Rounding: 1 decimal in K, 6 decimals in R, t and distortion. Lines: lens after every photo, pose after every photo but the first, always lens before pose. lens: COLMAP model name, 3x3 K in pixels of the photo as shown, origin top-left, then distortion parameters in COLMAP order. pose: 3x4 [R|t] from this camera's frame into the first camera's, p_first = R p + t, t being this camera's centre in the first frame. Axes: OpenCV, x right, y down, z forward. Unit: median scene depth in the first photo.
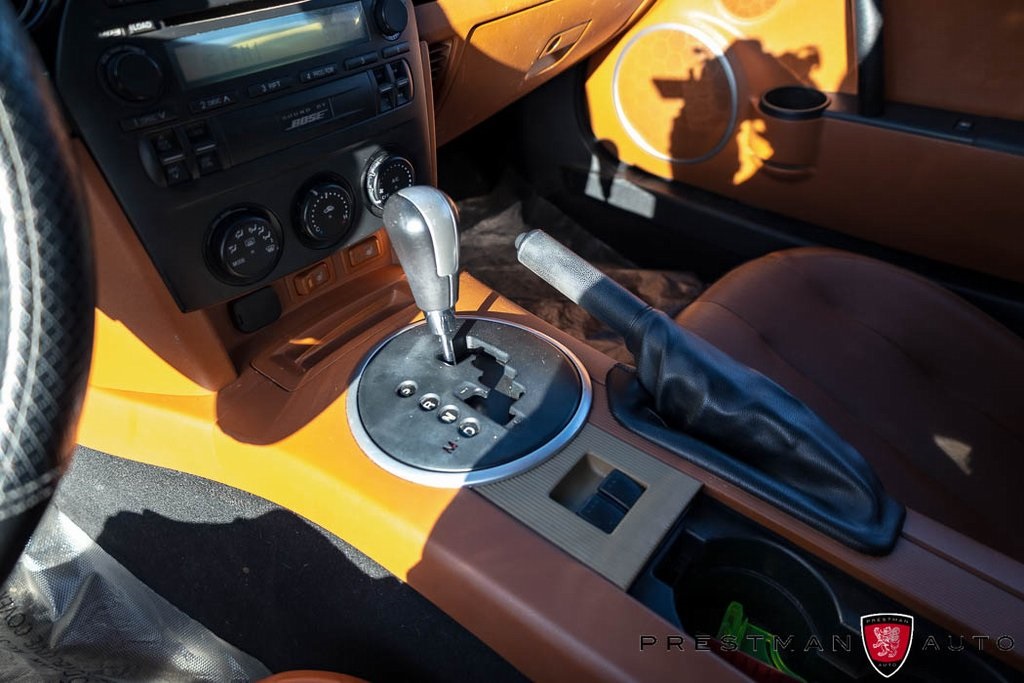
lens RADIAL K [[658.4, 0, 511.0], [0, 658.4, 338.4], [0, 0, 1]] dist [0.002438, 0.001149]
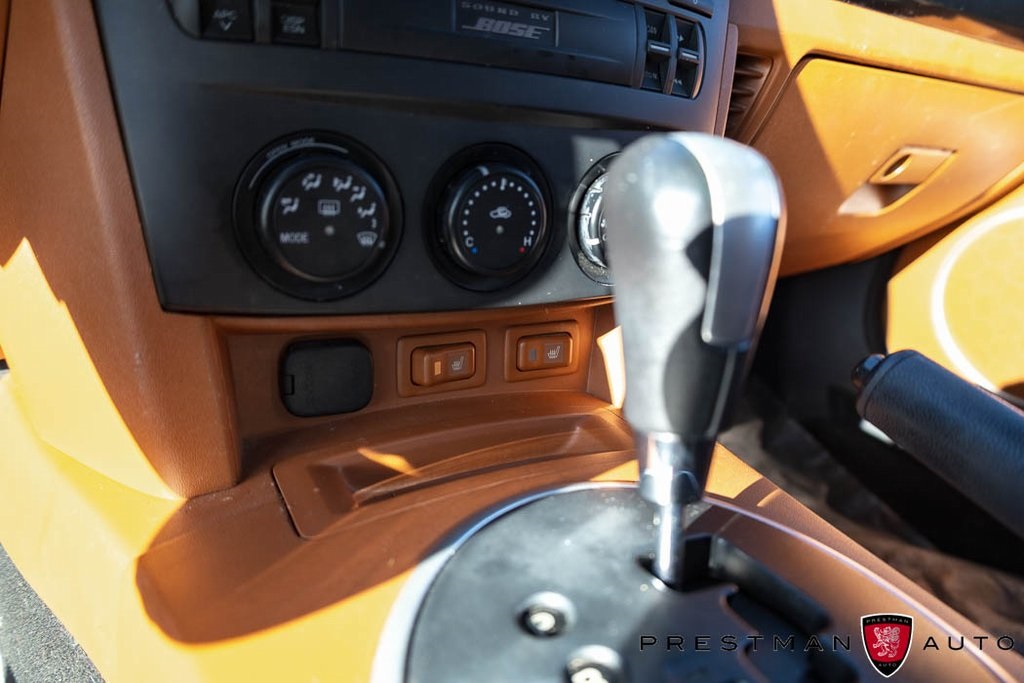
lens RADIAL K [[658.4, 0, 515.8], [0, 658.4, 340.4], [0, 0, 1]] dist [0.002438, 0.001149]
pose [[0.930576, 0.193157, -0.310996, -0.082906], [-0.289023, 0.909023, -0.300239, 0.049470], [0.224709, 0.369280, 0.901742, 0.567245]]
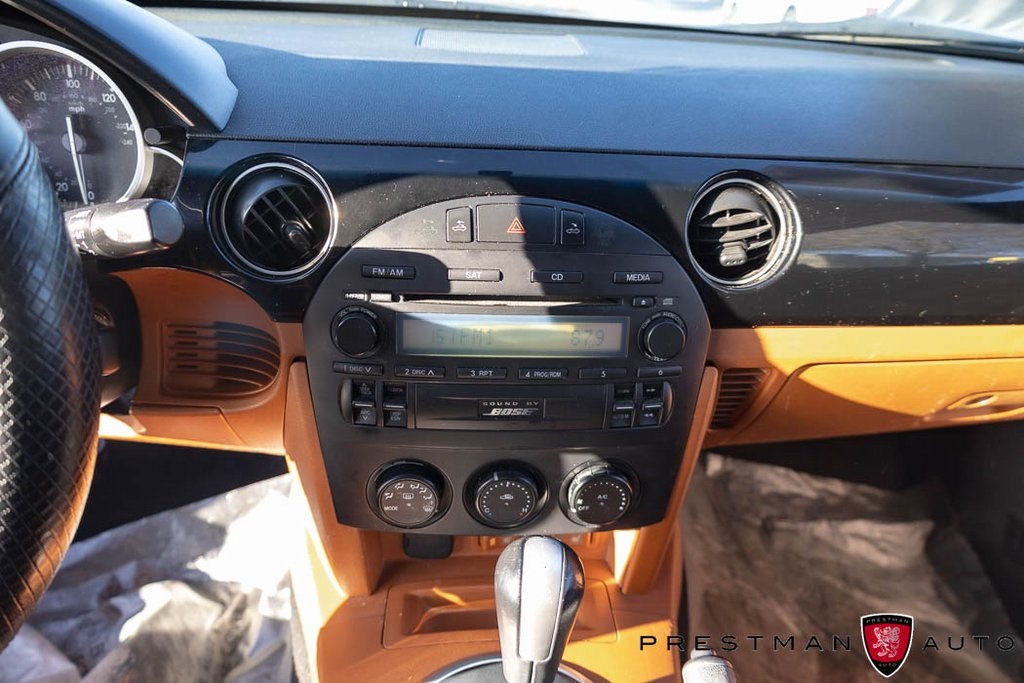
lens RADIAL K [[658.4, 0, 508.7], [0, 658.4, 340.9], [0, 0, 1]] dist [0.002438, 0.001149]
pose [[0.681858, 0.365710, -0.633503, 0.226201], [-0.487098, 0.873112, -0.020246, -0.368616], [0.545715, 0.322384, 0.773475, 0.222120]]
